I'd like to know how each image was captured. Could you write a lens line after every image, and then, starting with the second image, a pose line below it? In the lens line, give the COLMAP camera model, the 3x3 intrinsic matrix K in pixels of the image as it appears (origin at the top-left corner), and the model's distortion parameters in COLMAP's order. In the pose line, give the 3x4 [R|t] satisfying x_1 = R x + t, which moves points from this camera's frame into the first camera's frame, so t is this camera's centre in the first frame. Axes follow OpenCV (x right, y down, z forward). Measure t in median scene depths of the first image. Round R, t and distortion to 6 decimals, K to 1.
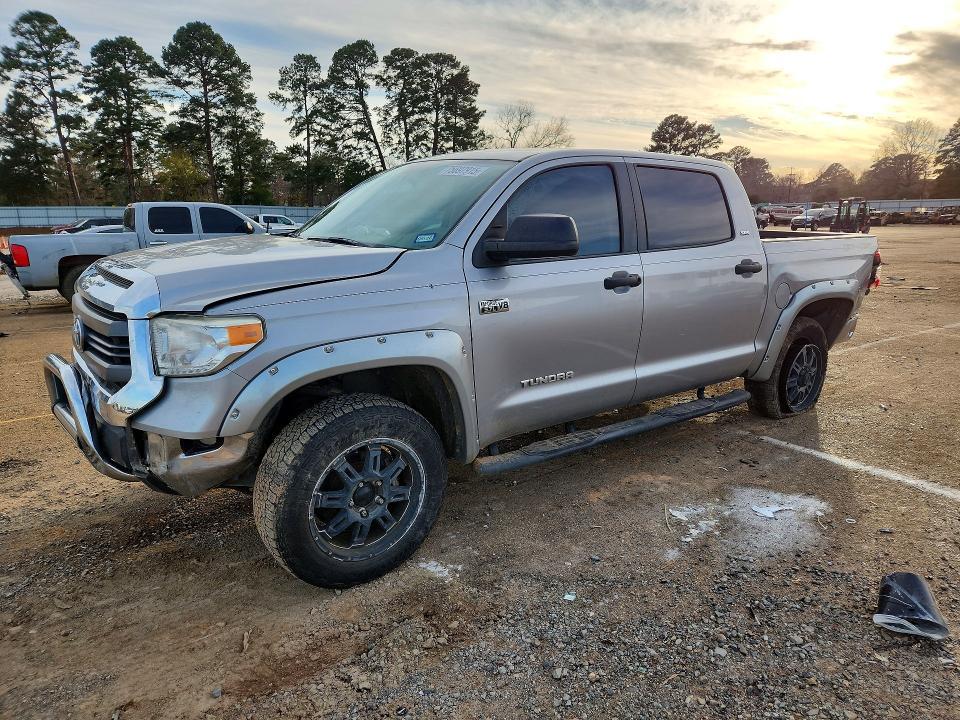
lens RADIAL K [[754.2, 0, 480.0], [0, 754.2, 360.0], [0, 0, 1]] dist [0.051601, -0.090644]
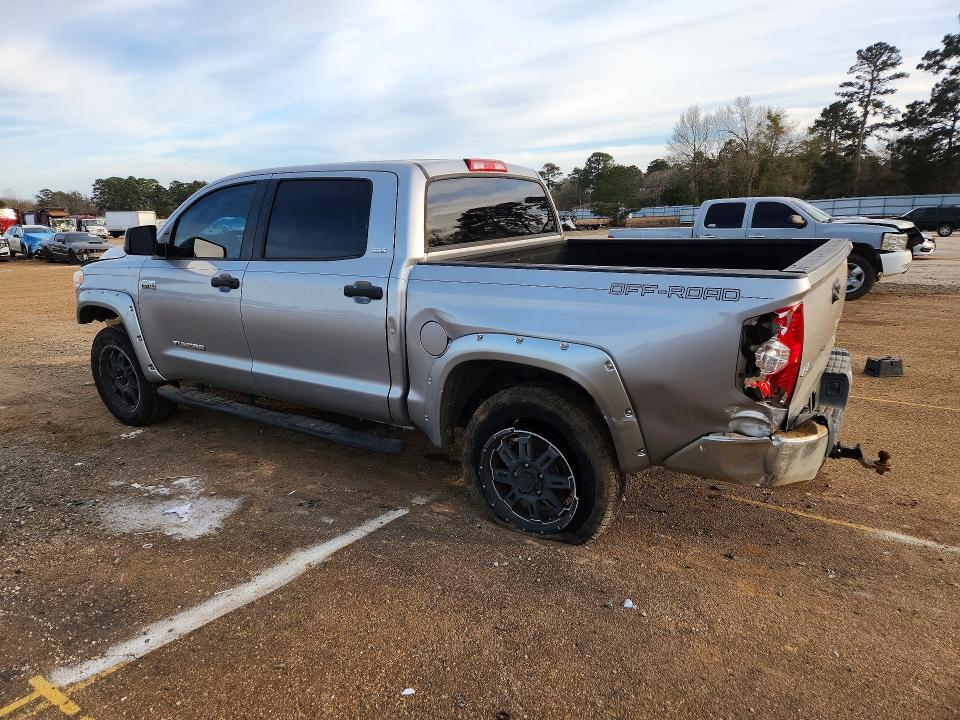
lens RADIAL K [[717.8, 0, 466.4], [0, 717.8, 360.8], [0, 0, 1]] dist [0.023234, -0.004569]
pose [[0.226437, 0.201616, -0.952931, 1.105370], [-0.171469, 0.971315, 0.164761, -0.189506], [0.958814, 0.126090, 0.254512, 0.880970]]
